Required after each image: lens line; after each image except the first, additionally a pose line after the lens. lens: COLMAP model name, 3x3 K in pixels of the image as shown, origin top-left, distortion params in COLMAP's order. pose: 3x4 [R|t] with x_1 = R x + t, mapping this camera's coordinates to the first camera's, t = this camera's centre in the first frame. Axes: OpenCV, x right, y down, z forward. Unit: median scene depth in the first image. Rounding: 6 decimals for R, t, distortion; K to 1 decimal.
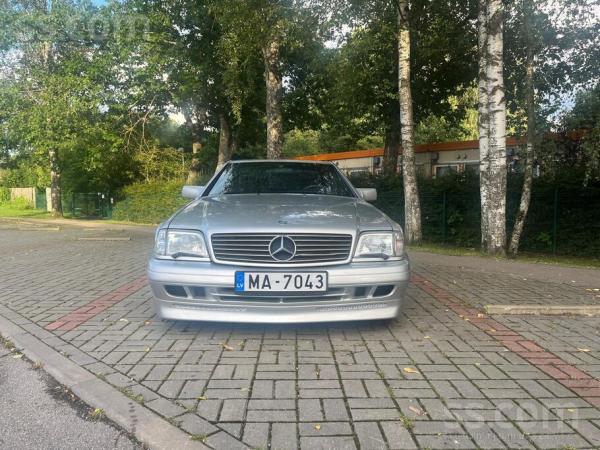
lens RADIAL K [[466.9, 0, 300.0], [0, 466.9, 225.0], [0, 0, 1]] dist [-0.004062, -0.002033]
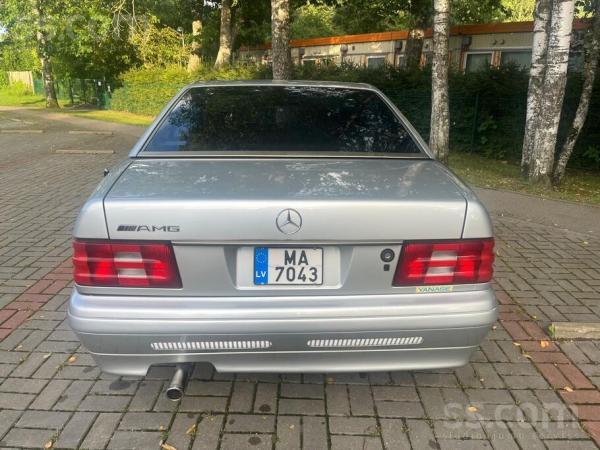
lens RADIAL K [[458.0, 0, 300.0], [0, 458.0, 225.0], [0, 0, 1]] dist [0.080029, -0.141395]
pose [[0.999556, 0.010965, -0.027718, 0.013138], [-0.003656, 0.967962, 0.251072, -0.059052], [0.029583, -0.250859, 0.967572, 0.136485]]
